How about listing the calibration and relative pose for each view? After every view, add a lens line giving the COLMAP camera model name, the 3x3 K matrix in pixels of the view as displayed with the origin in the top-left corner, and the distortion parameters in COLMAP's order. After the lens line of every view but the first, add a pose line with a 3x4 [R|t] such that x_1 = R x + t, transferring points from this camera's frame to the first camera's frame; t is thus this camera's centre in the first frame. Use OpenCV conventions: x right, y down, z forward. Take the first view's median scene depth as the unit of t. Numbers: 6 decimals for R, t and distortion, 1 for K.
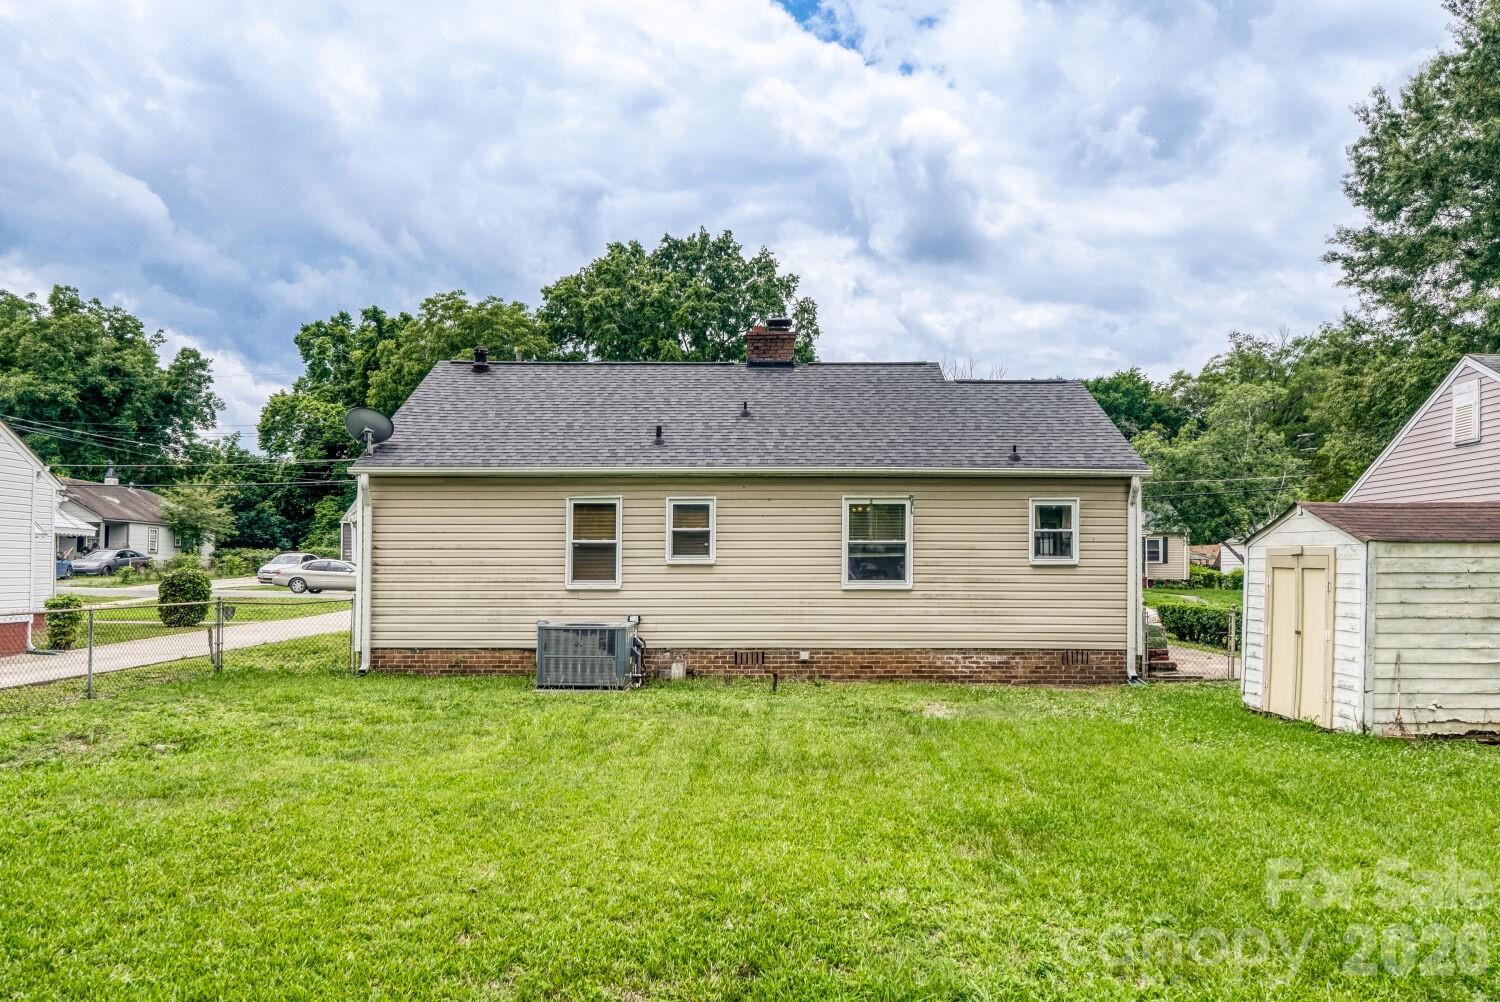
lens RADIAL K [[1006.7, 0, 771.3], [0, 1006.7, 535.9], [0, 0, 1]] dist [0.005612, 0.004447]
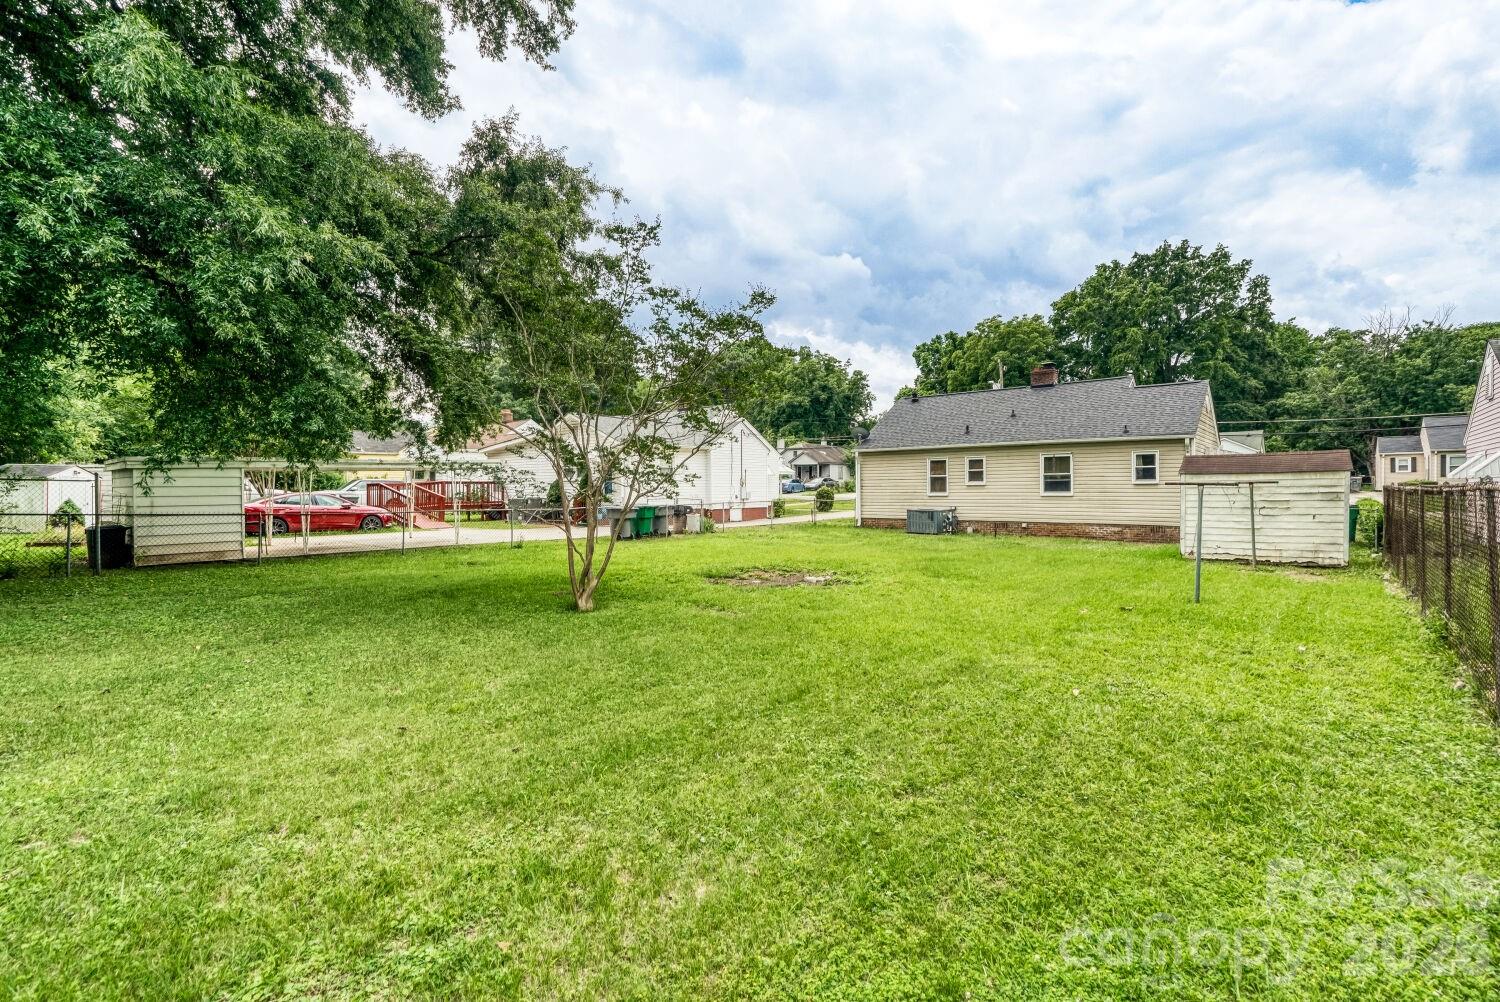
lens RADIAL K [[697.1, 0, 749.6], [0, 697.1, 497.6], [0, 0, 1]] dist [-0.000421, -0.000064]
pose [[0.751456, 0.002454, -0.659778, 0.144574], [0.032220, 0.998663, 0.040412, -0.006161], [0.658996, -0.051627, 0.750373, -0.138644]]
